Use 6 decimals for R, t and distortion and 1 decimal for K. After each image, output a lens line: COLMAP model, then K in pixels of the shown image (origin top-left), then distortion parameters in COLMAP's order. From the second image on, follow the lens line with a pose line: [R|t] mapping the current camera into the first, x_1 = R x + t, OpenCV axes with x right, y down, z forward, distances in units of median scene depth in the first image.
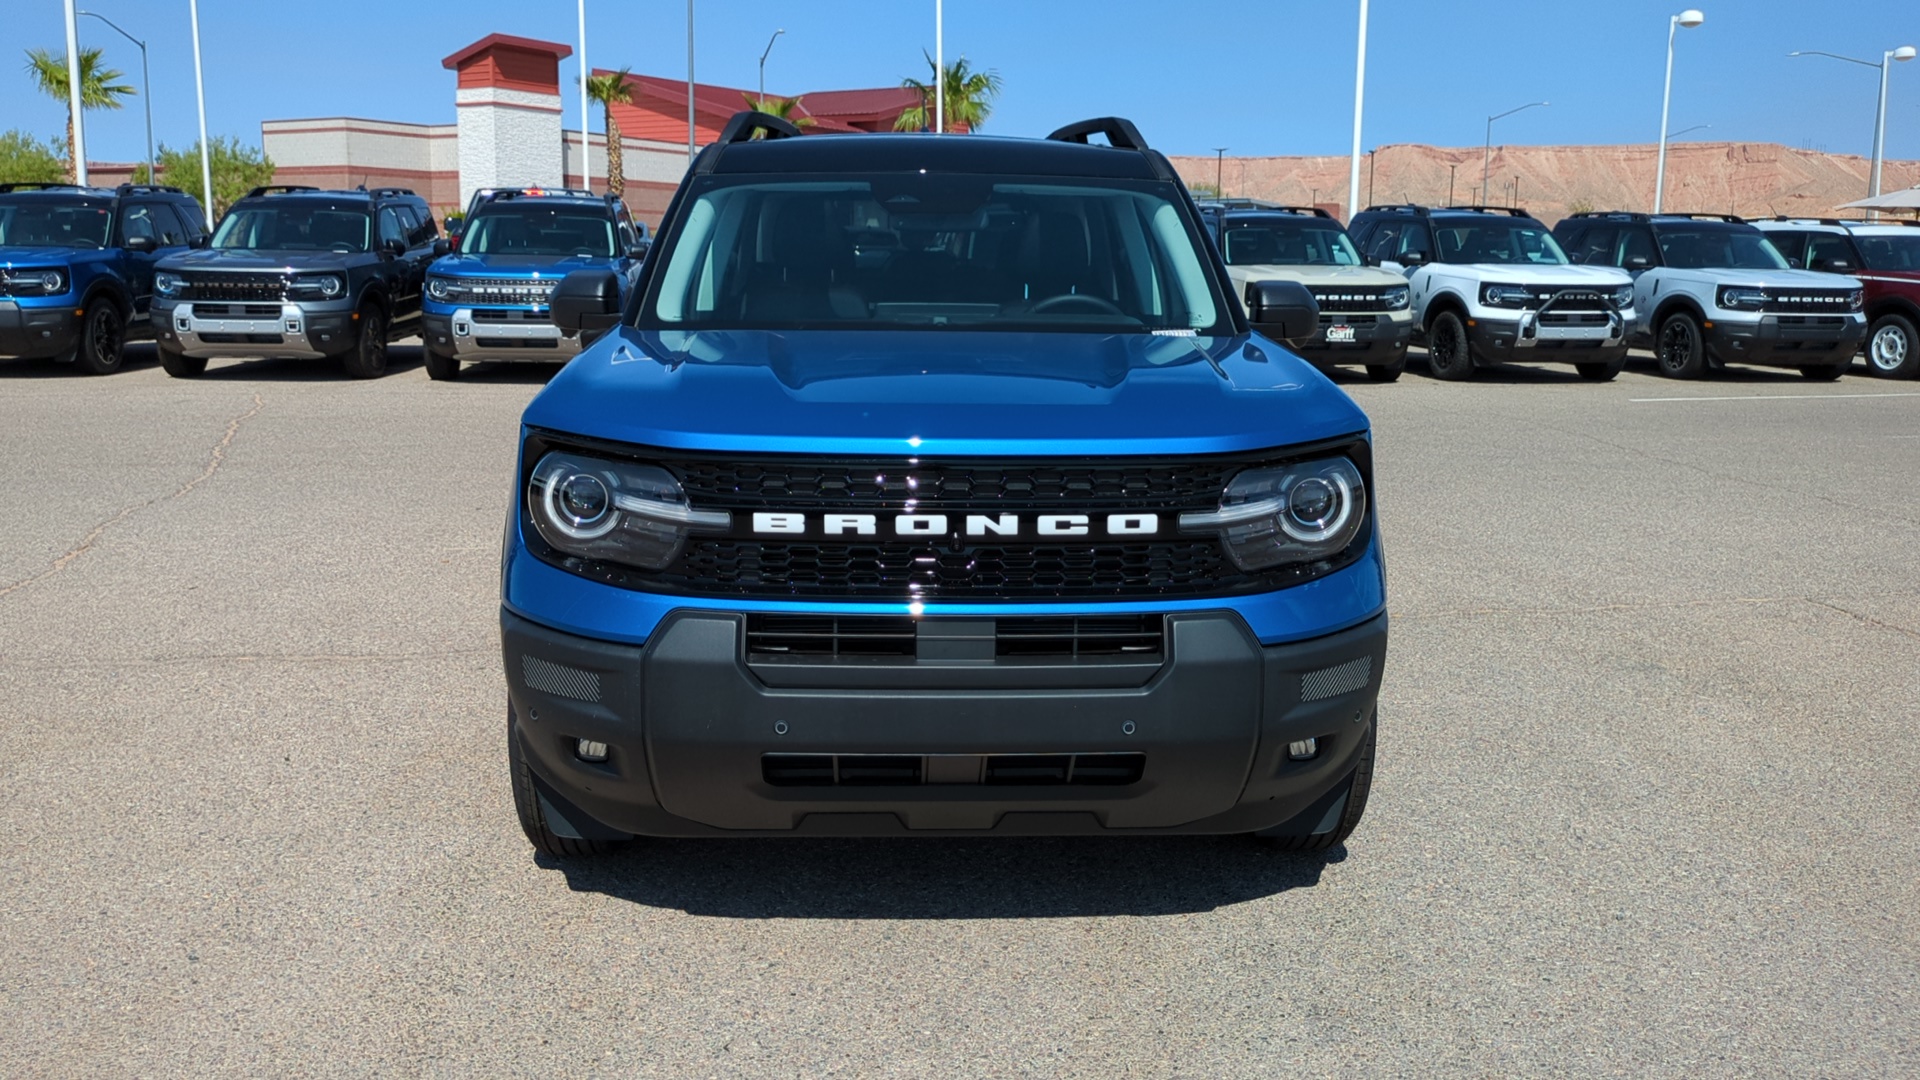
lens RADIAL K [[1645.7, 0, 960.0], [0, 1645.7, 540.0], [0, 0, 1]] dist [0.056519, -0.068141]
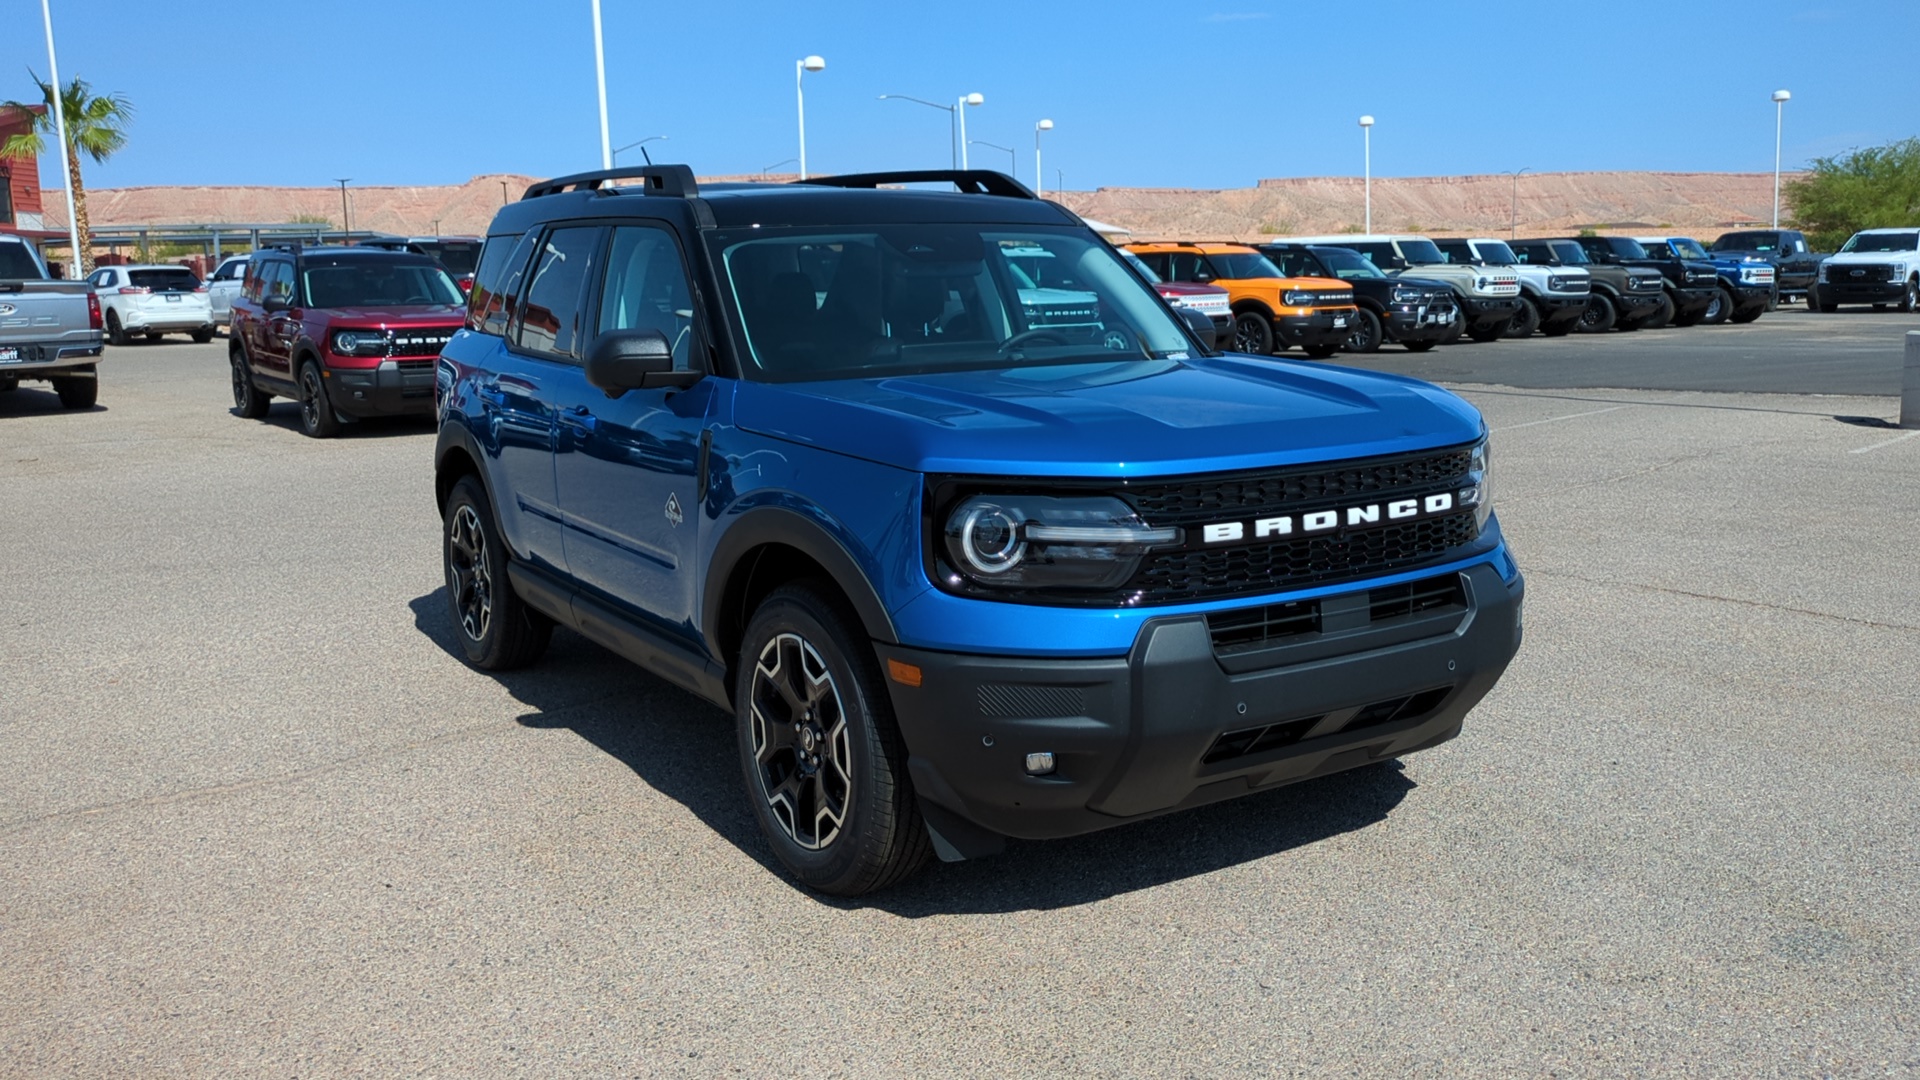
lens RADIAL K [[1652.2, 0, 956.4], [0, 1652.2, 559.7], [0, 0, 1]] dist [0.102881, -0.181221]
pose [[0.863624, -0.117229, 0.490316, -0.651046], [0.121000, 0.992359, 0.024138, -0.032391], [-0.489399, 0.038482, 0.871210, 0.061241]]
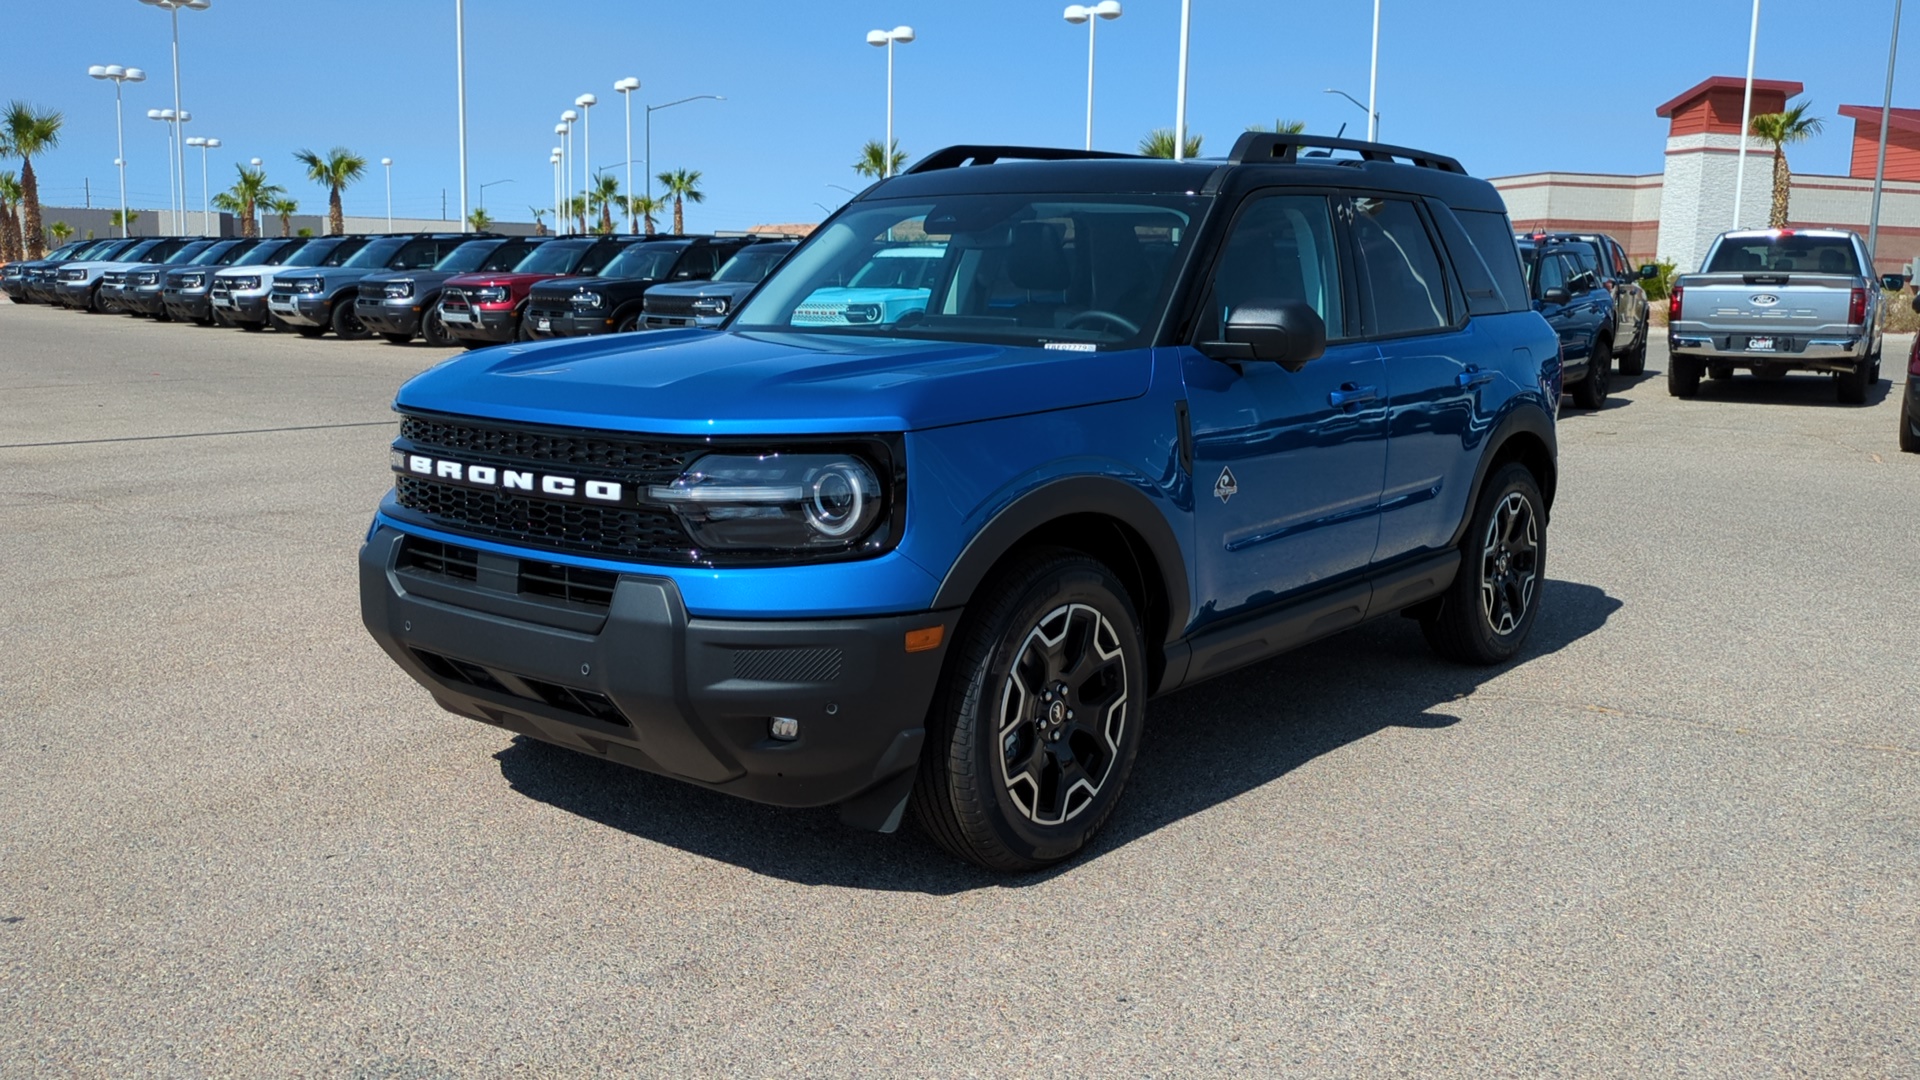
lens RADIAL K [[1630.1, 0, 960.0], [0, 1630.1, 540.0], [0, 0, 1]] dist [0.045235, -0.008801]
pose [[0.760416, 0.105757, -0.640767, 0.790809], [-0.124504, 0.992090, 0.015990, -0.019022], [0.637390, 0.067619, 0.767569, 0.229154]]
